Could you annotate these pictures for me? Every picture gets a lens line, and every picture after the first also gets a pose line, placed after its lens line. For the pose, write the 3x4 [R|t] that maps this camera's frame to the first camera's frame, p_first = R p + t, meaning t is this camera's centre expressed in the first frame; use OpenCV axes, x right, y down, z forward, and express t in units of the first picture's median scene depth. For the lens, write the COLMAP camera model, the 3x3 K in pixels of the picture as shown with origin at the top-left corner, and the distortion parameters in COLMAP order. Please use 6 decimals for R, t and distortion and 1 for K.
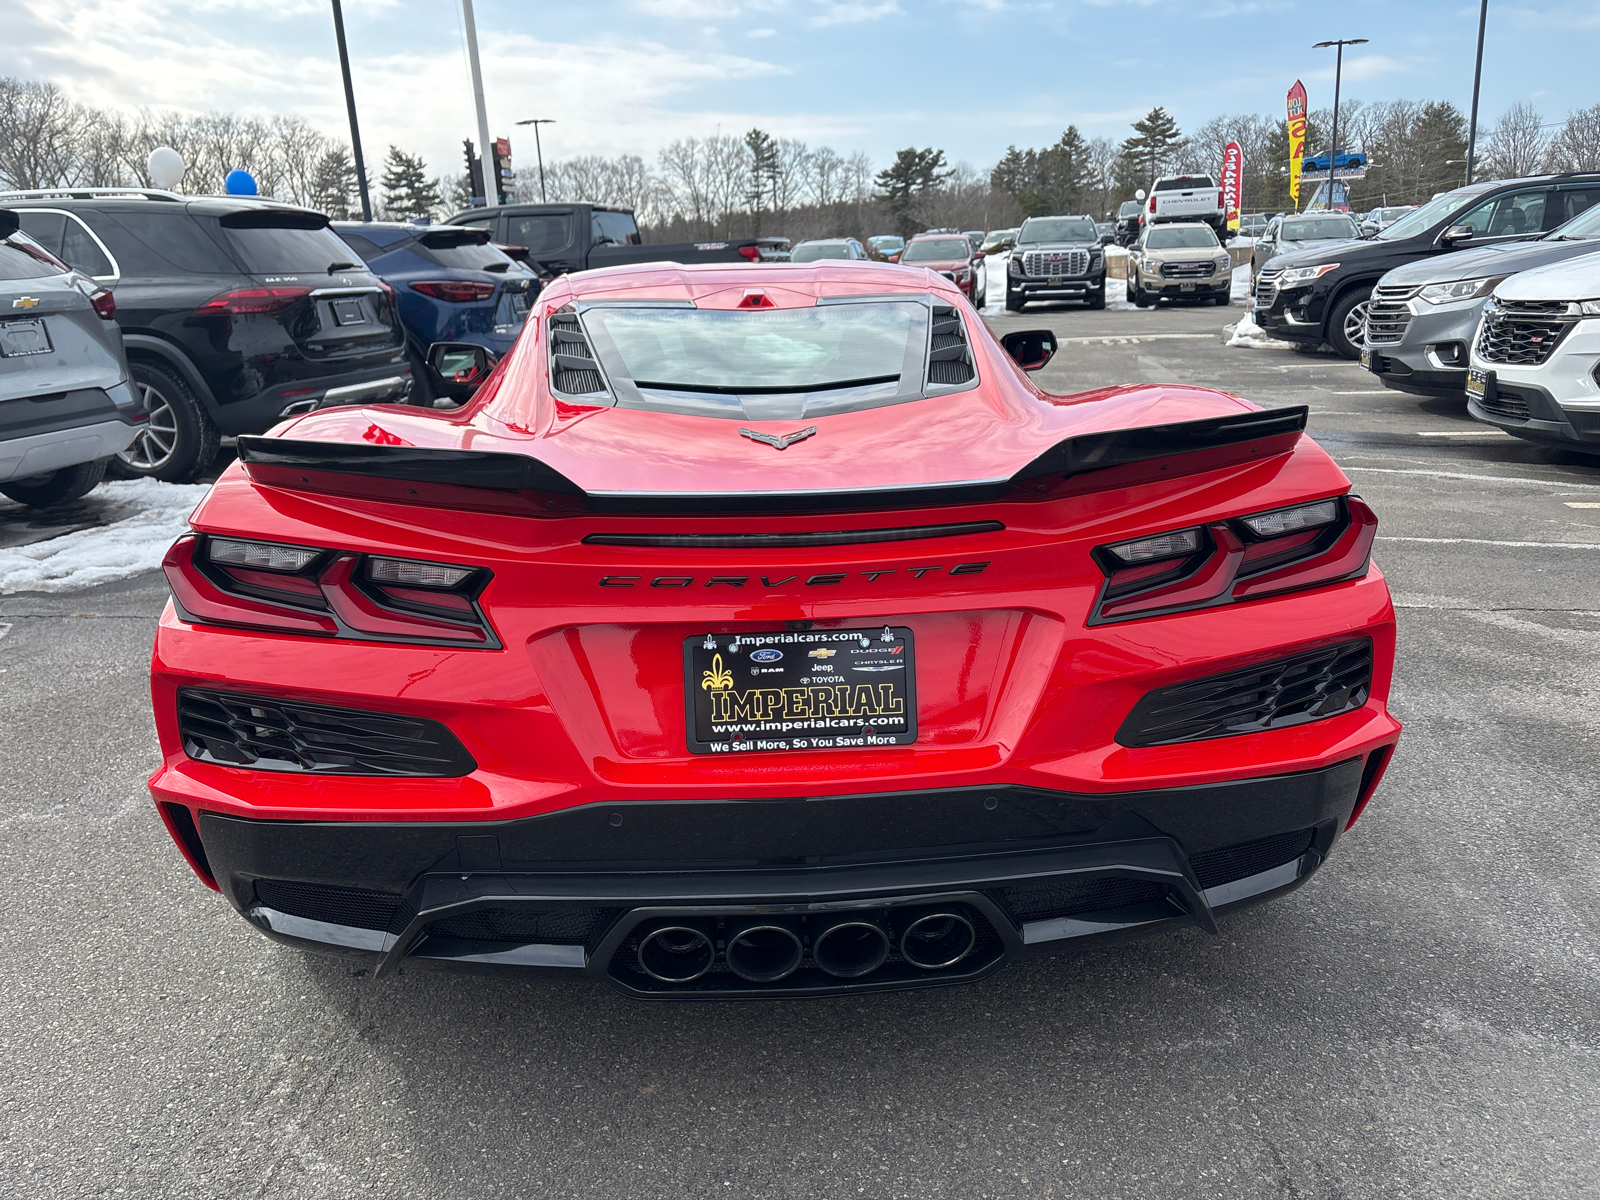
lens RADIAL K [[1205.6, 0, 802.9], [0, 1205.6, 597.3], [0, 0, 1]] dist [0.059715, -0.059161]
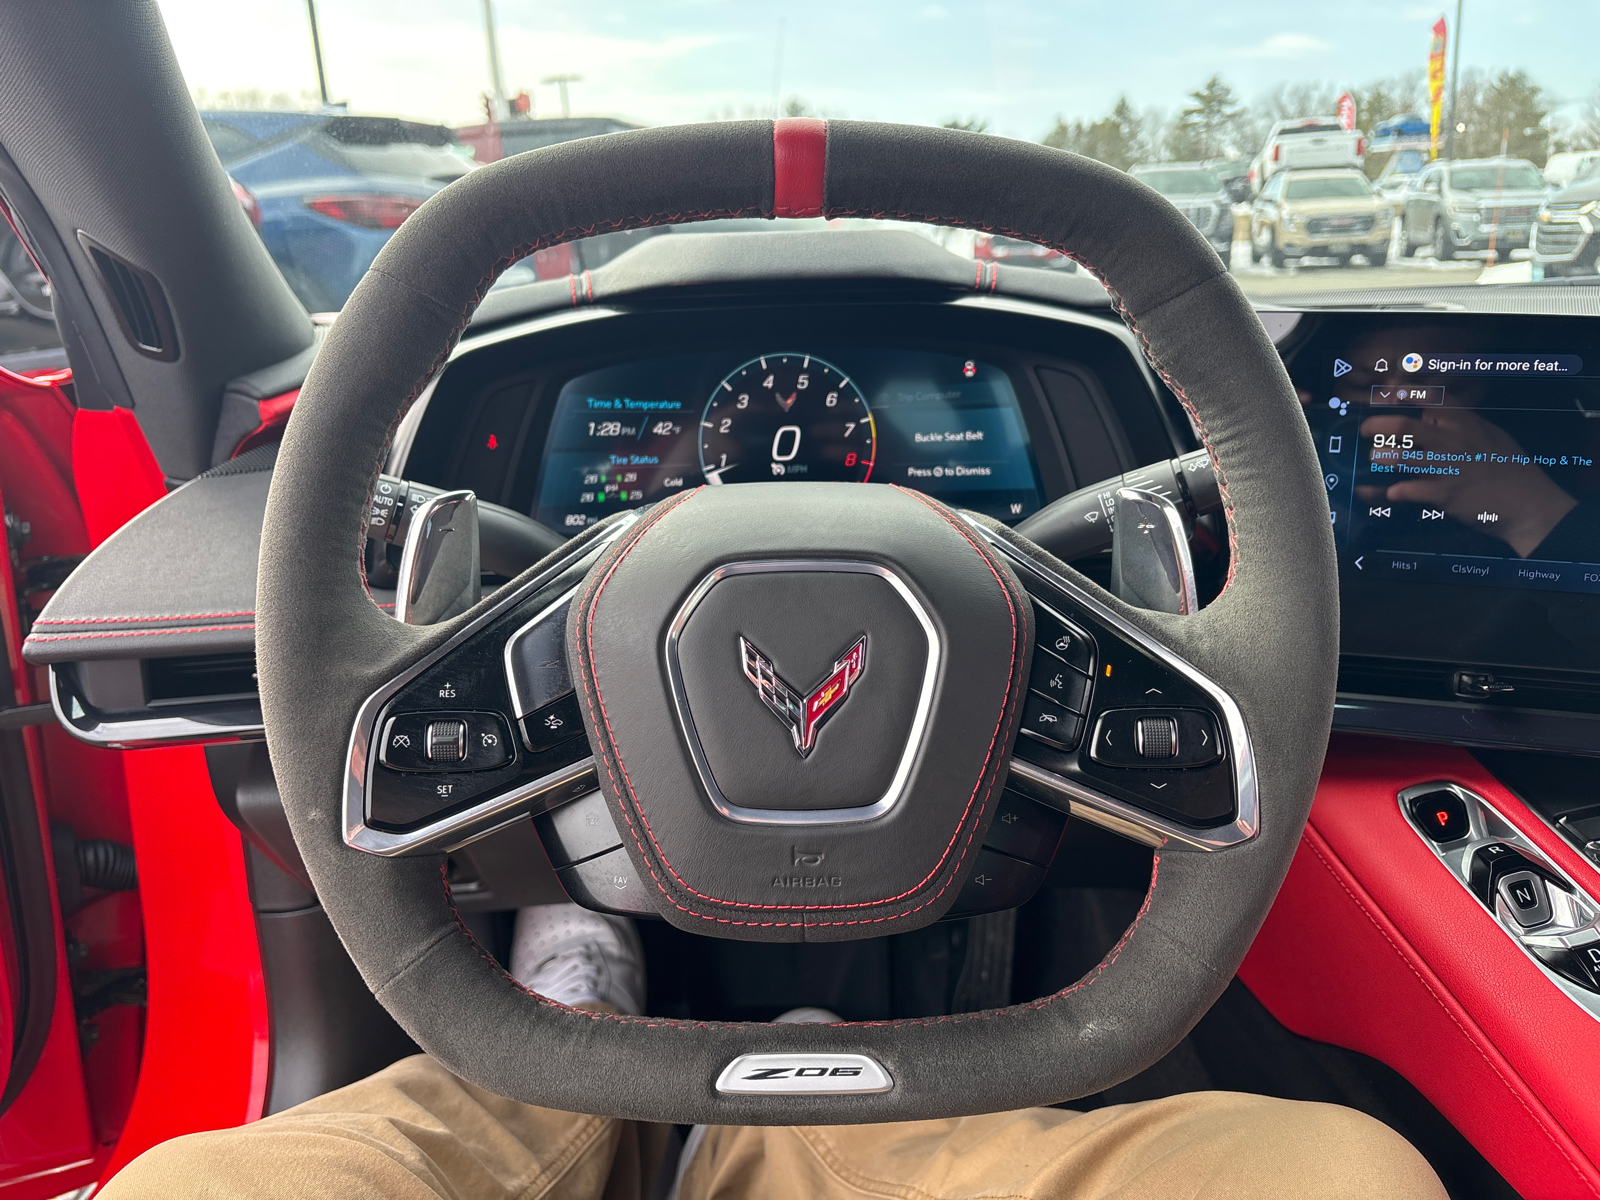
lens RADIAL K [[1205.6, 0, 797.9], [0, 1205.6, 604.9], [0, 0, 1]] dist [0.059715, -0.059161]
pose [[0.999457, 0.007025, -0.032195, -0.053159], [-0.006342, 0.999753, 0.021282, -0.067512], [0.032336, -0.021066, 0.999255, 0.380291]]
